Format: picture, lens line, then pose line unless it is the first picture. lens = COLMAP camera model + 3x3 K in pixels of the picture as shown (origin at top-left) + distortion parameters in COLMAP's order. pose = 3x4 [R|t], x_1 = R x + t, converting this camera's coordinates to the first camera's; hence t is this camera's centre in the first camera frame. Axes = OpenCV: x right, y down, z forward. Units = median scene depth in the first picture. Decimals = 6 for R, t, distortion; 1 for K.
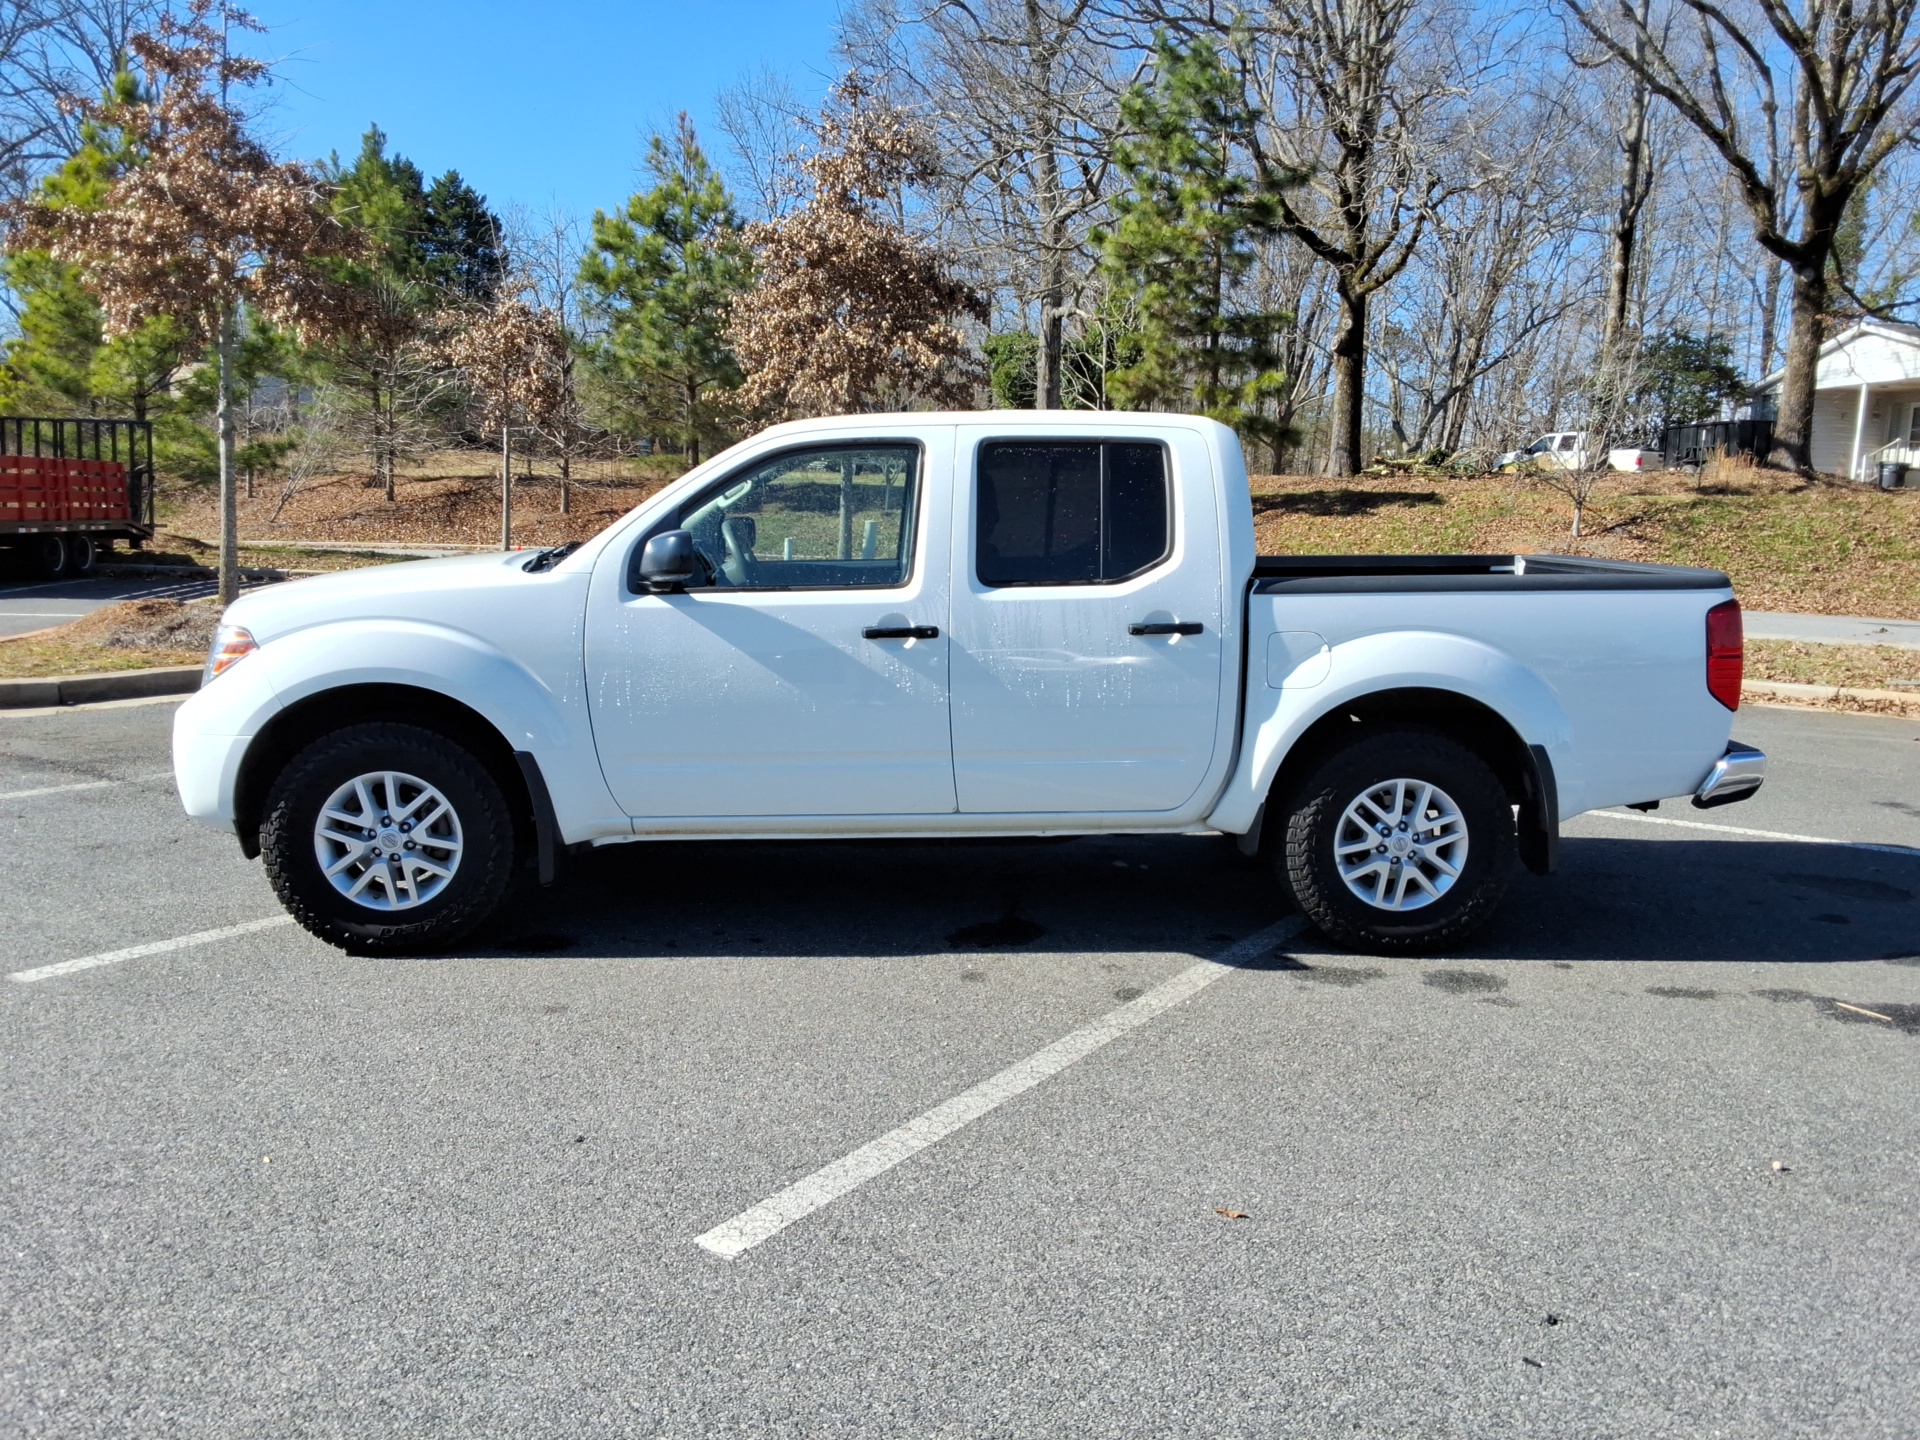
lens RADIAL K [[1564.7, 0, 967.5], [0, 1564.7, 716.9], [0, 0, 1]] dist [0.079973, -0.103951]
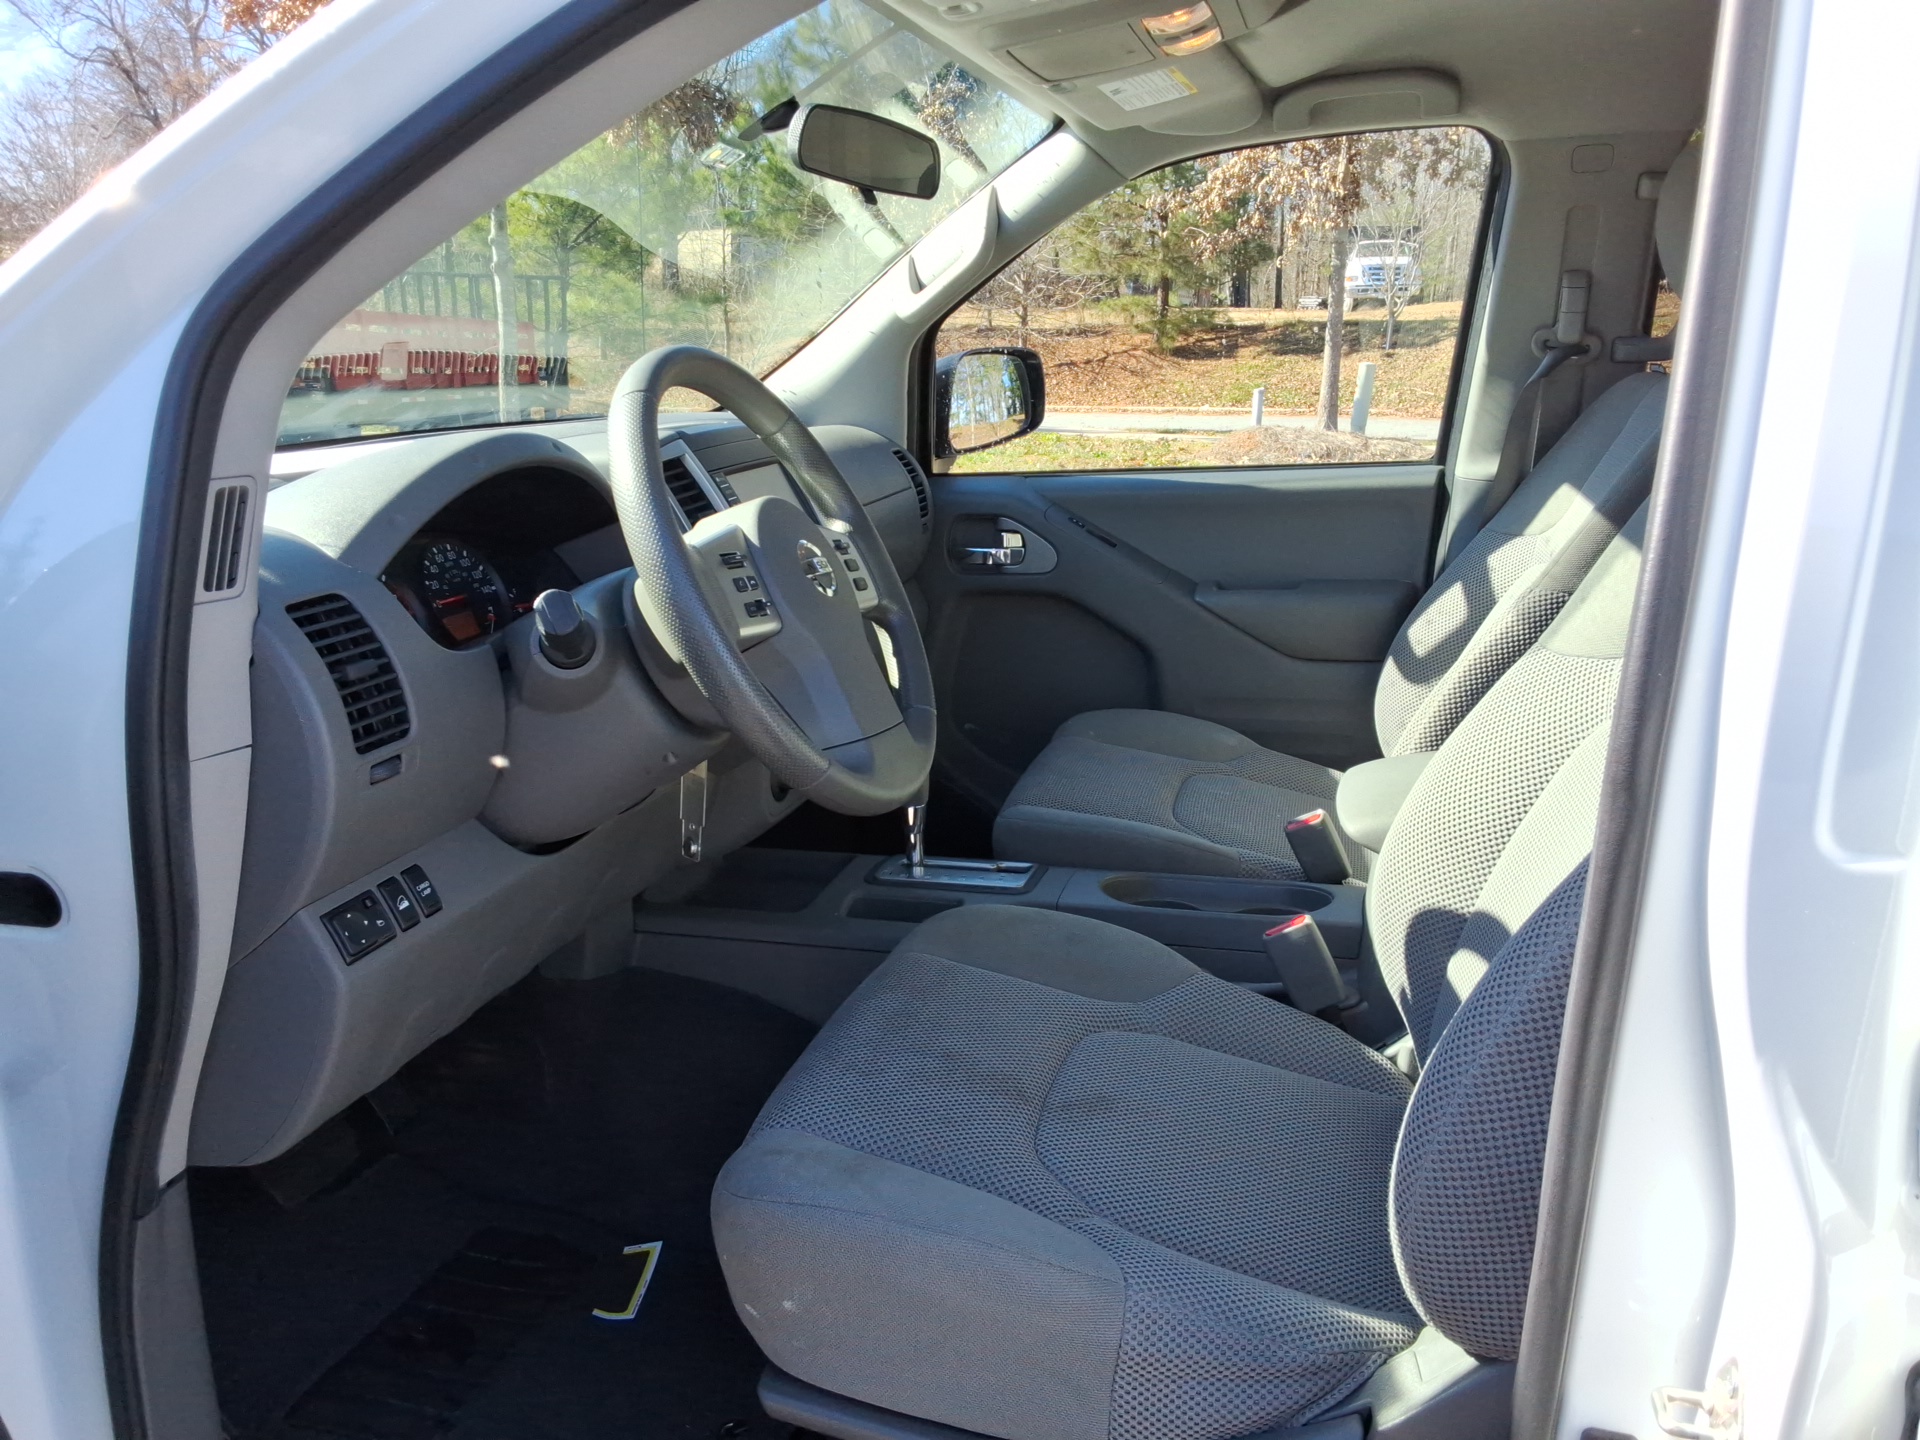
lens RADIAL K [[1564.7, 0, 964.1], [0, 1564.7, 718.6], [0, 0, 1]] dist [0.079973, -0.103951]
pose [[0.953369, 0.041199, -0.298982, -0.013746], [-0.013143, 0.995367, 0.095249, -0.026291], [0.301521, -0.086878, 0.949493, 0.220668]]
